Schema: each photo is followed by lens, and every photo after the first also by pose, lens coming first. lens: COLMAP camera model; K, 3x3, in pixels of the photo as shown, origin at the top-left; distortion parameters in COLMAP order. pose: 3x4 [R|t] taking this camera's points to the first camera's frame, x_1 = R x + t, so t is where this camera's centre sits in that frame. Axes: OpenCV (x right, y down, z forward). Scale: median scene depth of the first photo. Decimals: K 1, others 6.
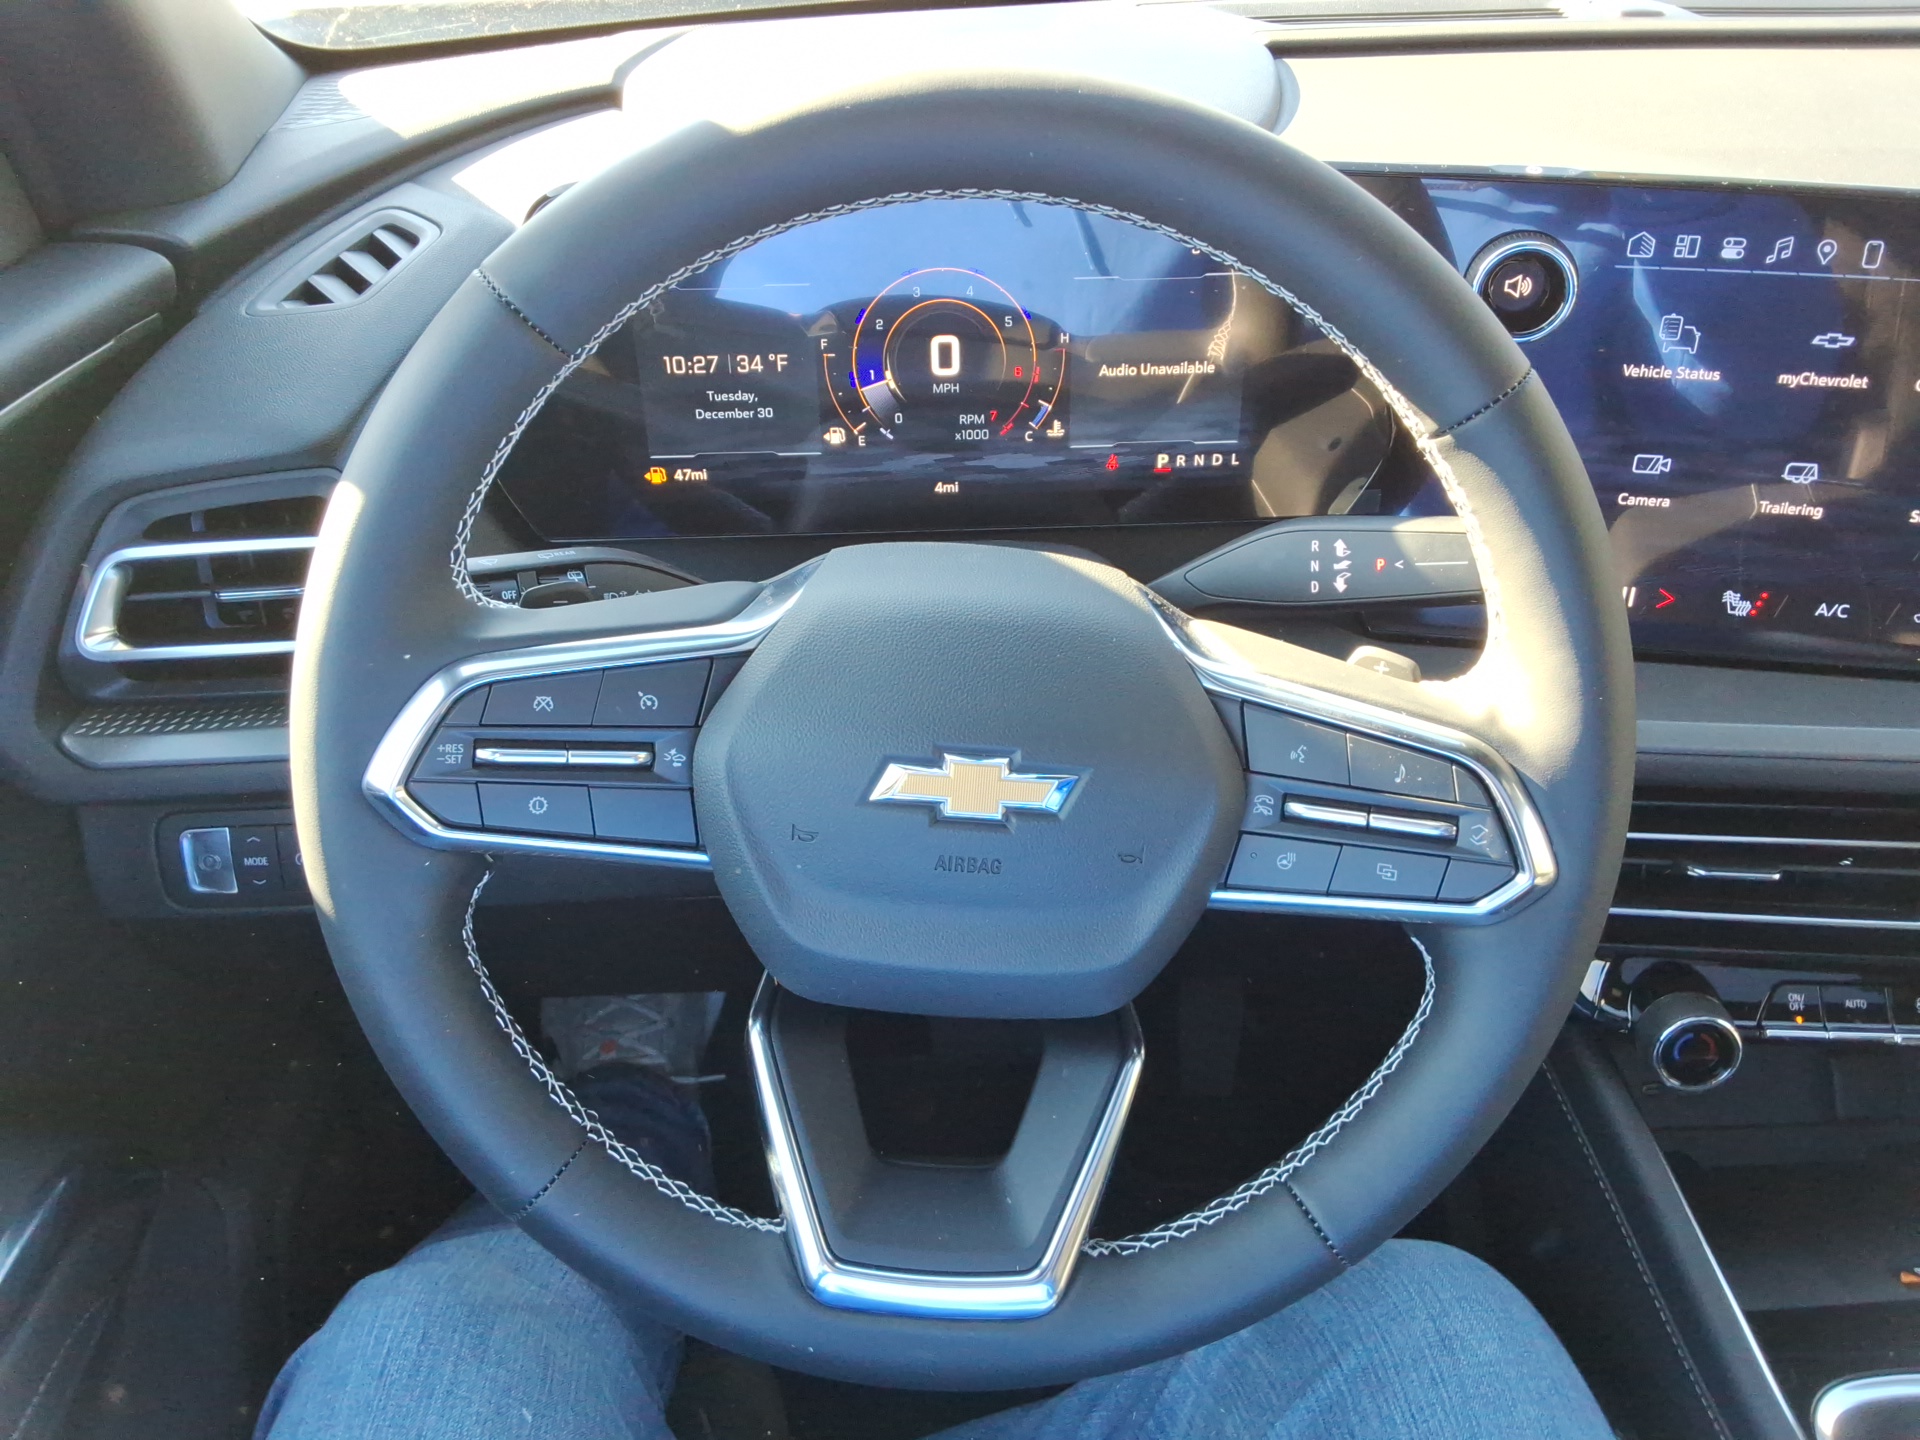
lens RADIAL K [[1543.1, 0, 969.6], [0, 1543.1, 720.2], [0, 0, 1]] dist [0.100433, -0.143361]
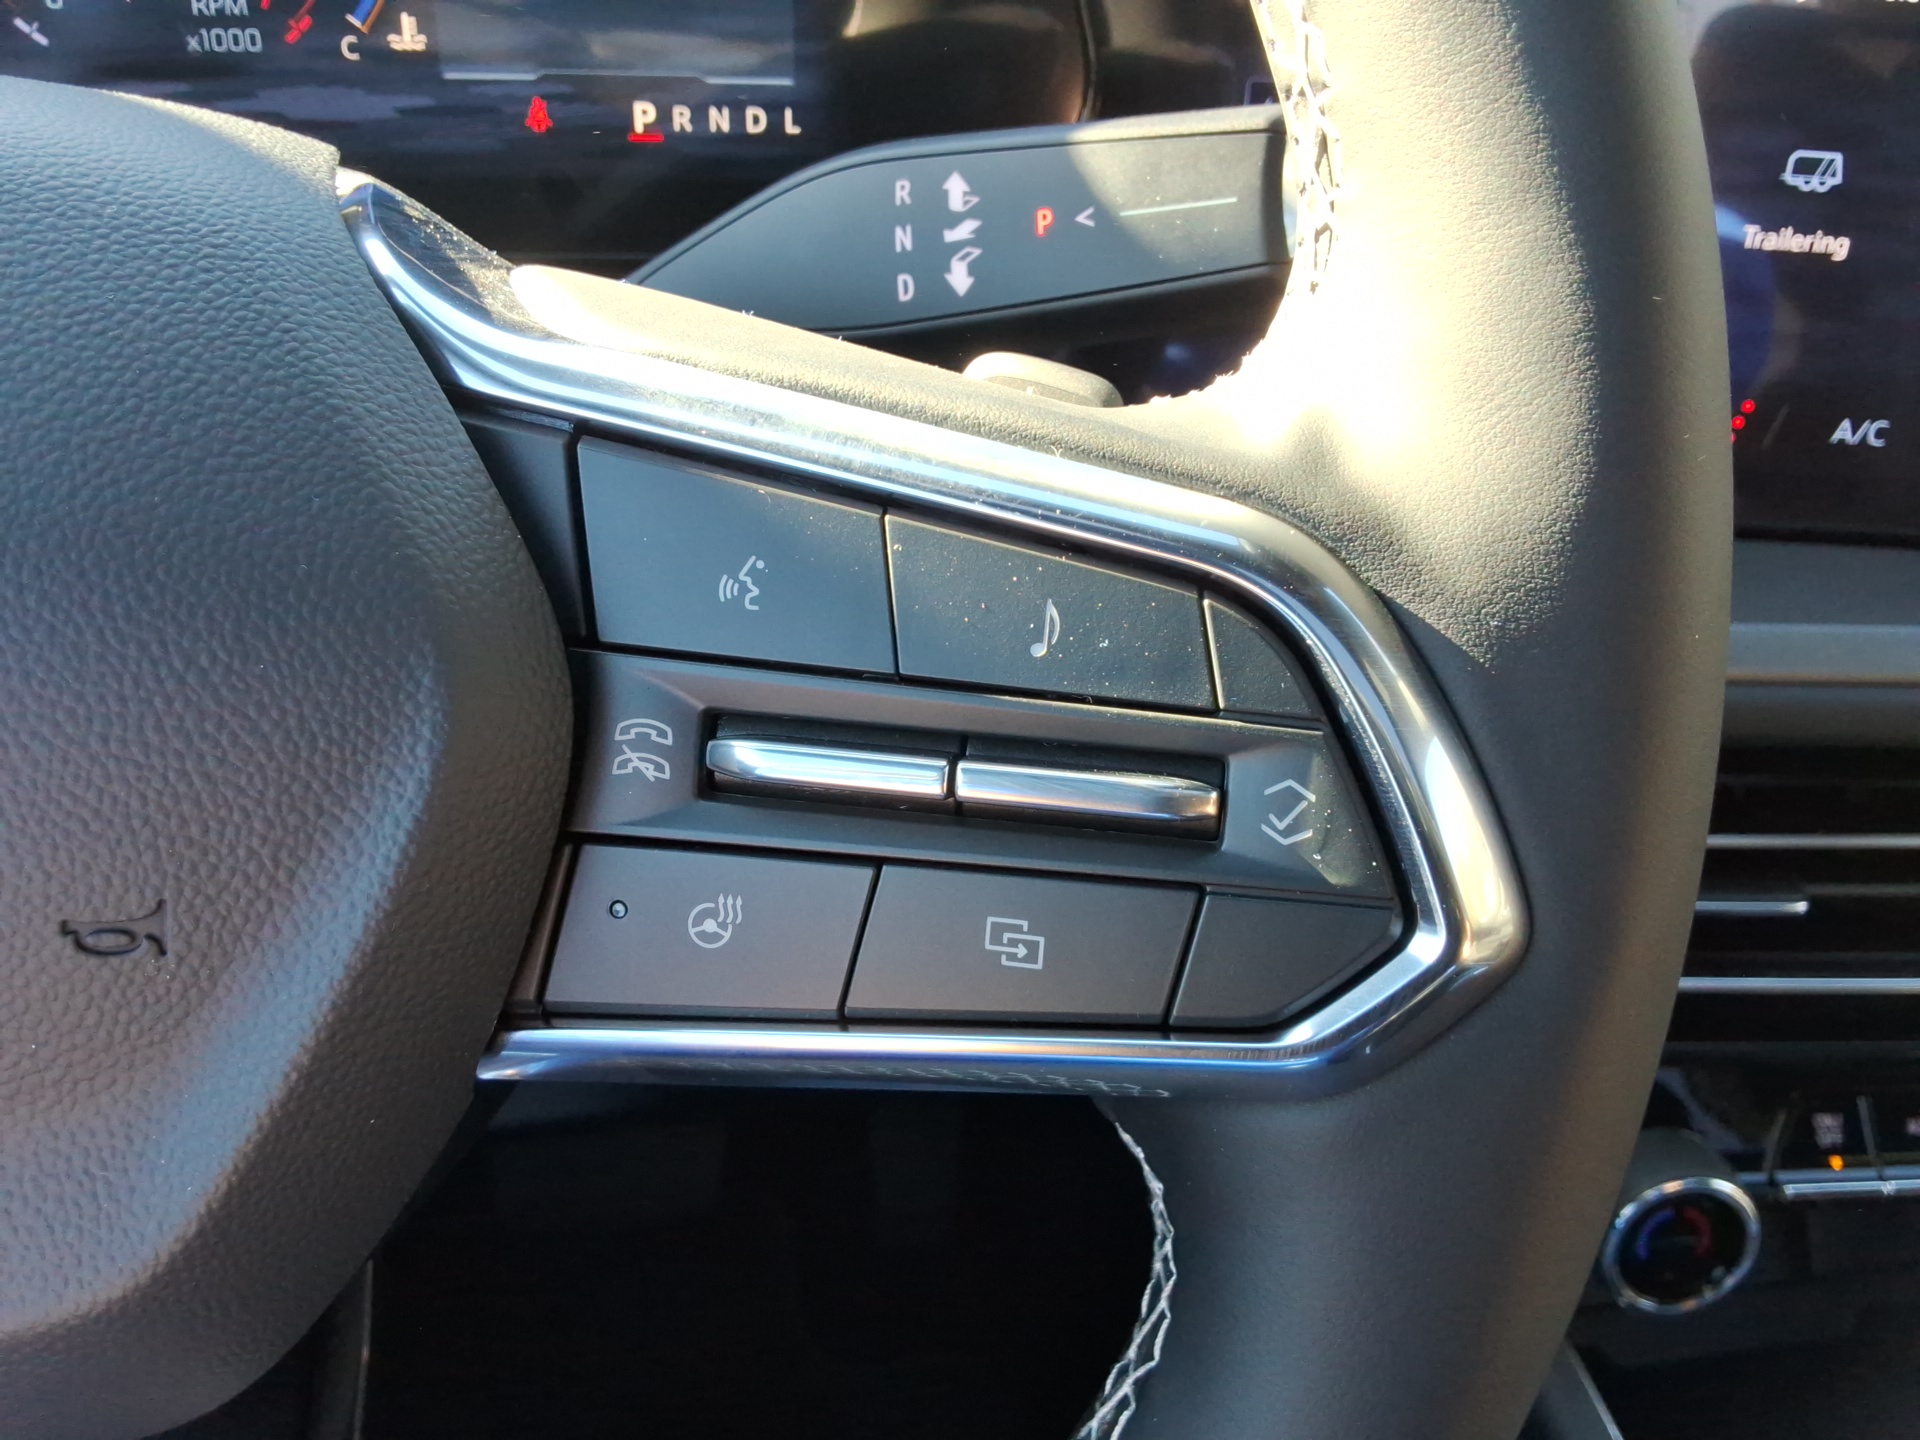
lens RADIAL K [[1597.9, 0, 970.0], [0, 1597.9, 733.2], [0, 0, 1]] dist [0.012691, -0.041675]
pose [[0.990881, -0.023761, 0.132625, 0.160496], [0.027151, 0.999348, -0.023817, 0.046091], [-0.131972, 0.027200, 0.990880, 0.500538]]
